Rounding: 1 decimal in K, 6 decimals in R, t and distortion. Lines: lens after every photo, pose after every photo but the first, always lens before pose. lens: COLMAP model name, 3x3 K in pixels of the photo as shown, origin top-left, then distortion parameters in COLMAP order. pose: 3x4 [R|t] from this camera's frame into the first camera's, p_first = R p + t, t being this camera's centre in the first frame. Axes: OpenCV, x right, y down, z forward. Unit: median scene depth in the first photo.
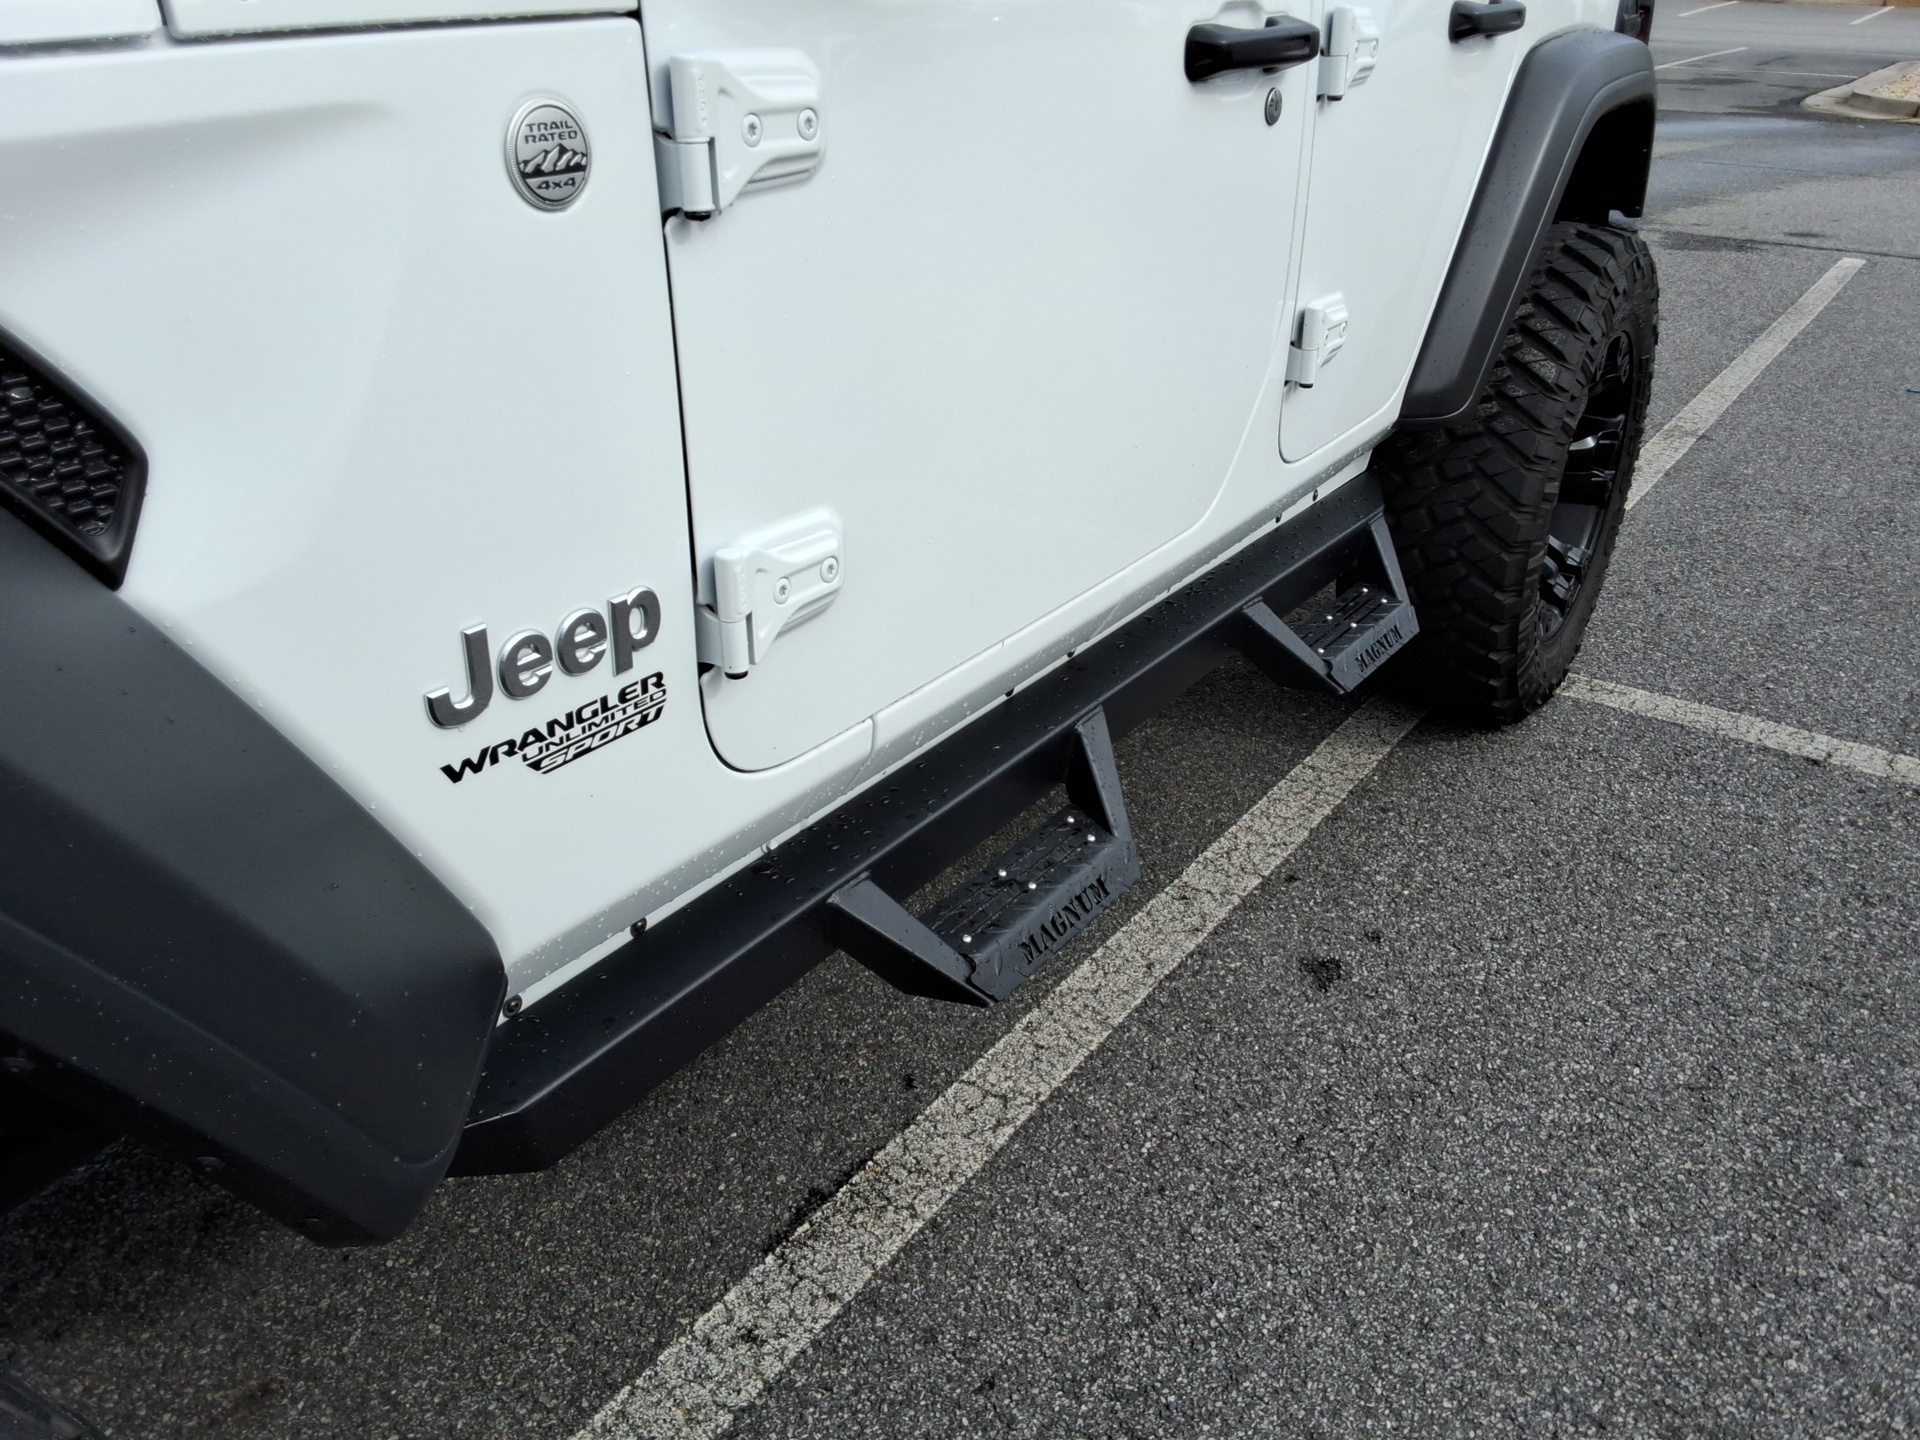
lens RADIAL K [[1540.4, 0, 974.8], [0, 1540.4, 690.5], [0, 0, 1]] dist [0.122930, -0.190904]
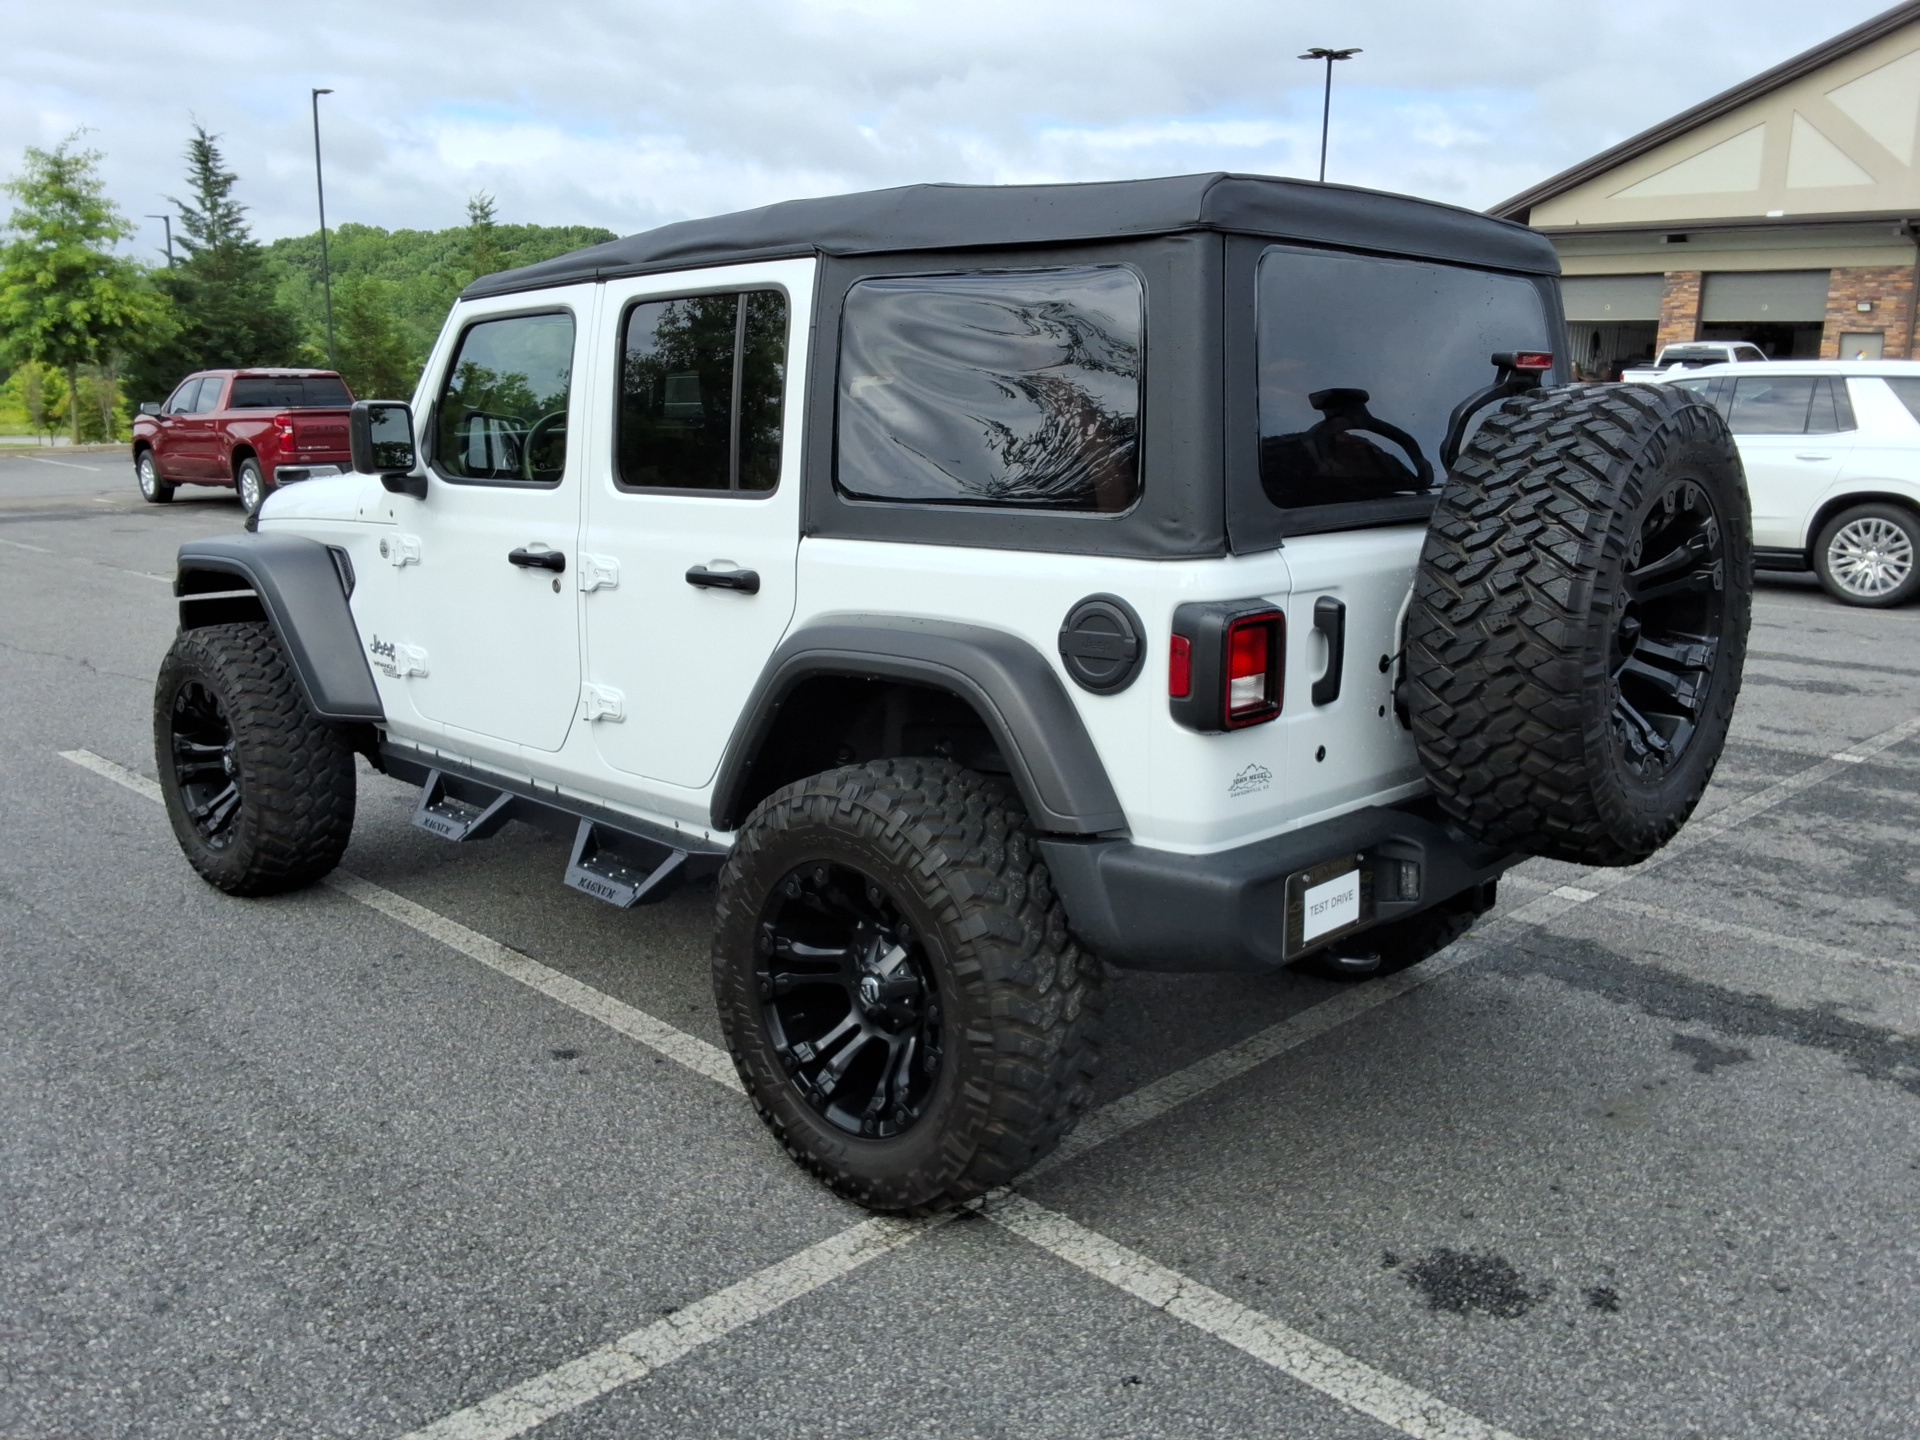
lens RADIAL K [[1540.4, 0, 977.3], [0, 1540.4, 686.1], [0, 0, 1]] dist [0.122930, -0.190904]
pose [[-0.182627, 0.149891, -0.971689, 1.797745], [-0.426888, 0.878202, 0.215702, -0.767223], [0.885672, 0.454195, -0.096397, 1.398390]]
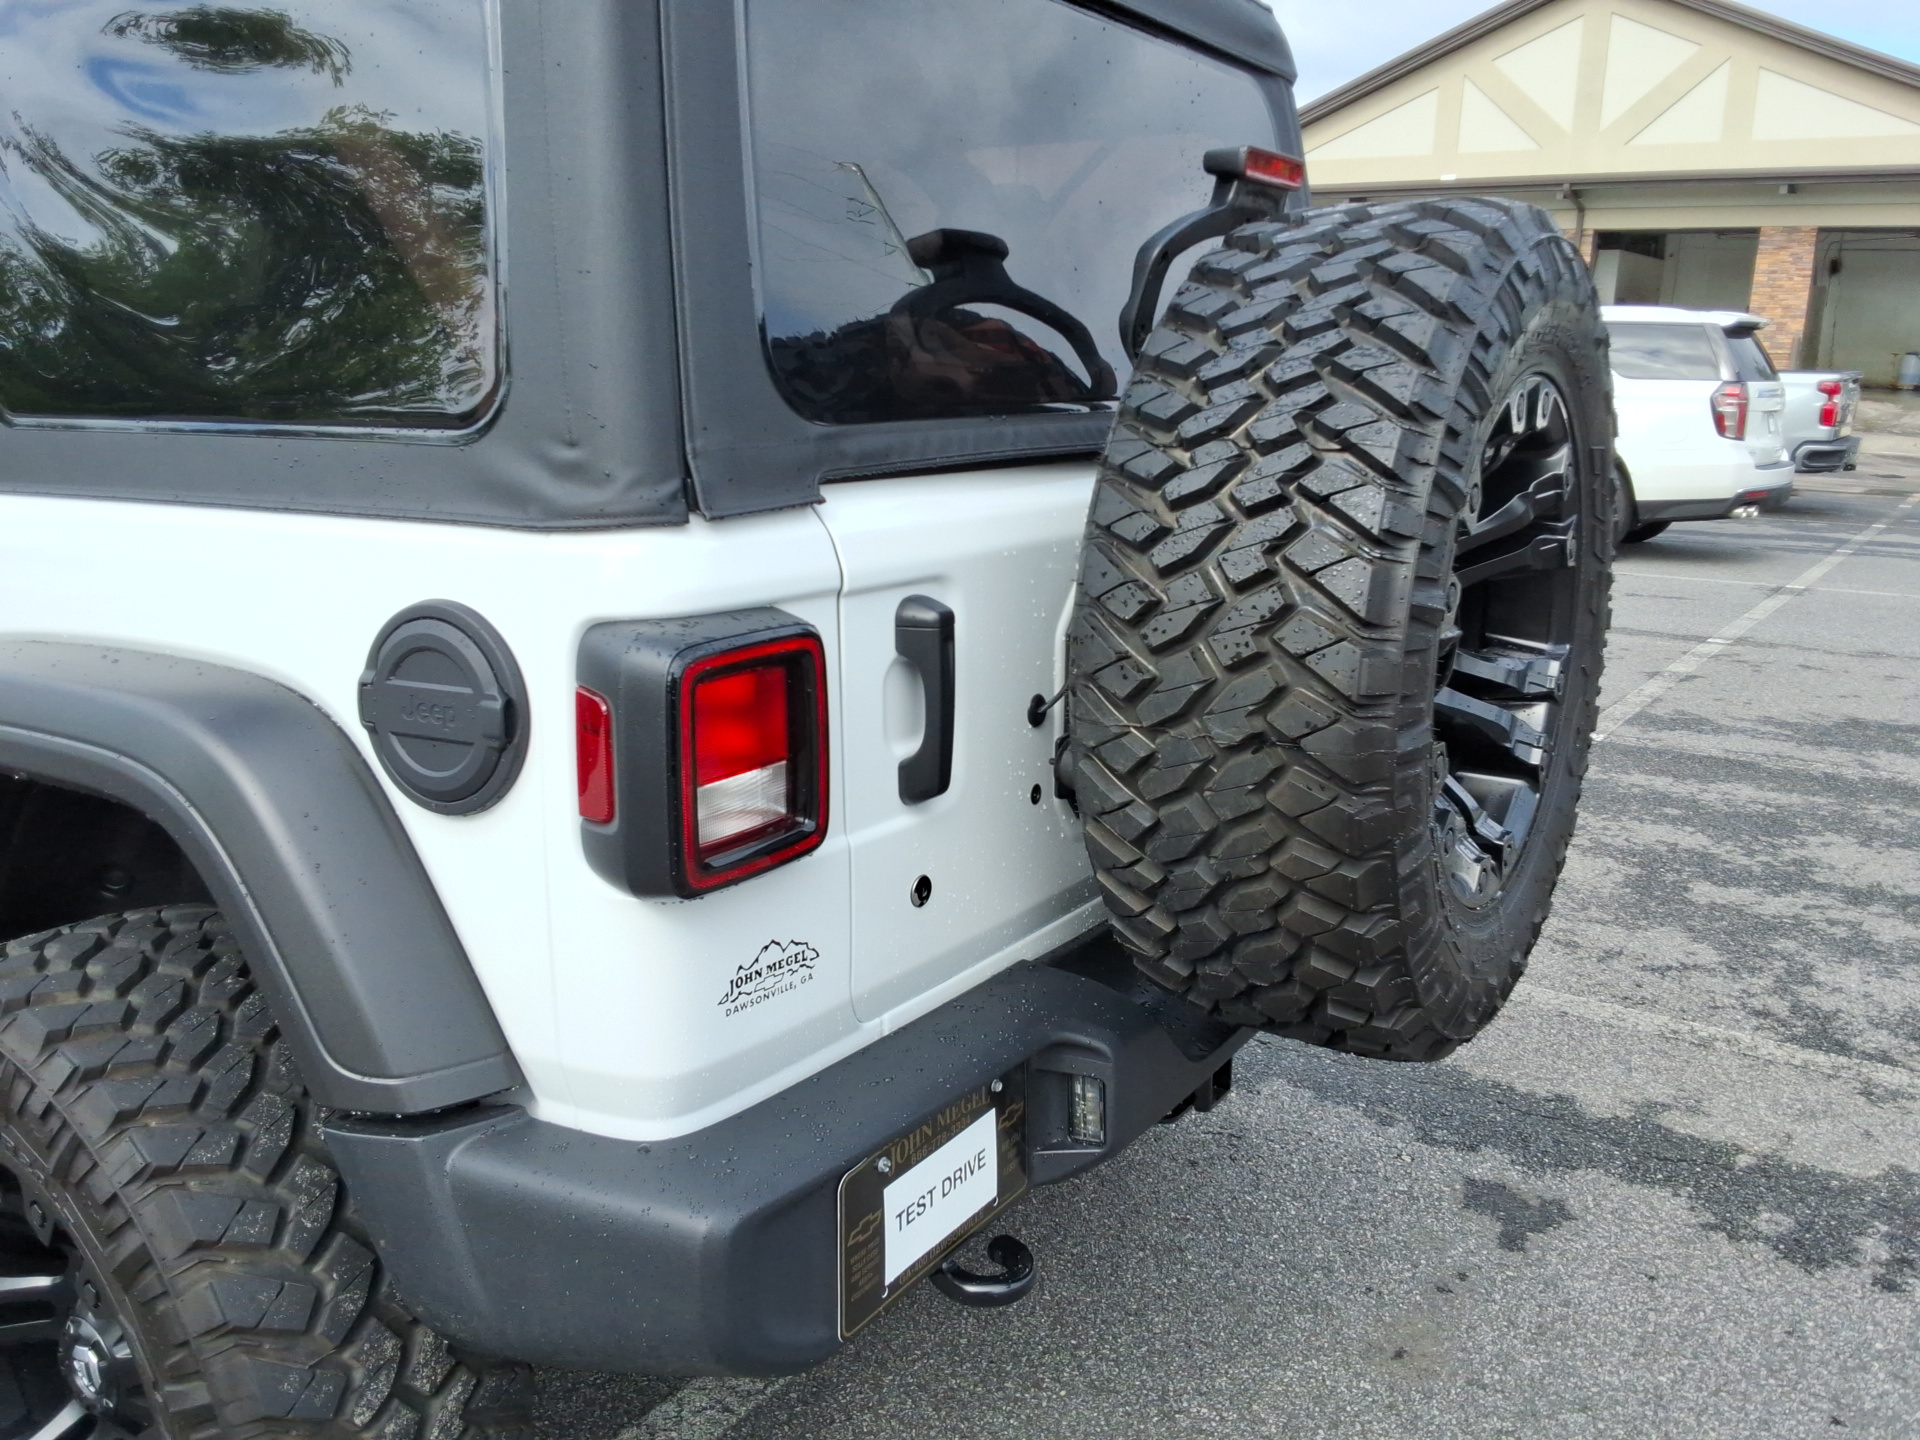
lens RADIAL K [[1540.4, 0, 985.9], [0, 1540.4, 677.5], [0, 0, 1]] dist [0.122930, -0.190904]
pose [[0.001168, 0.171730, -0.985143, 1.145998], [-0.433569, 0.887820, 0.154251, -0.763314], [0.901120, 0.426947, 0.075494, 1.488367]]
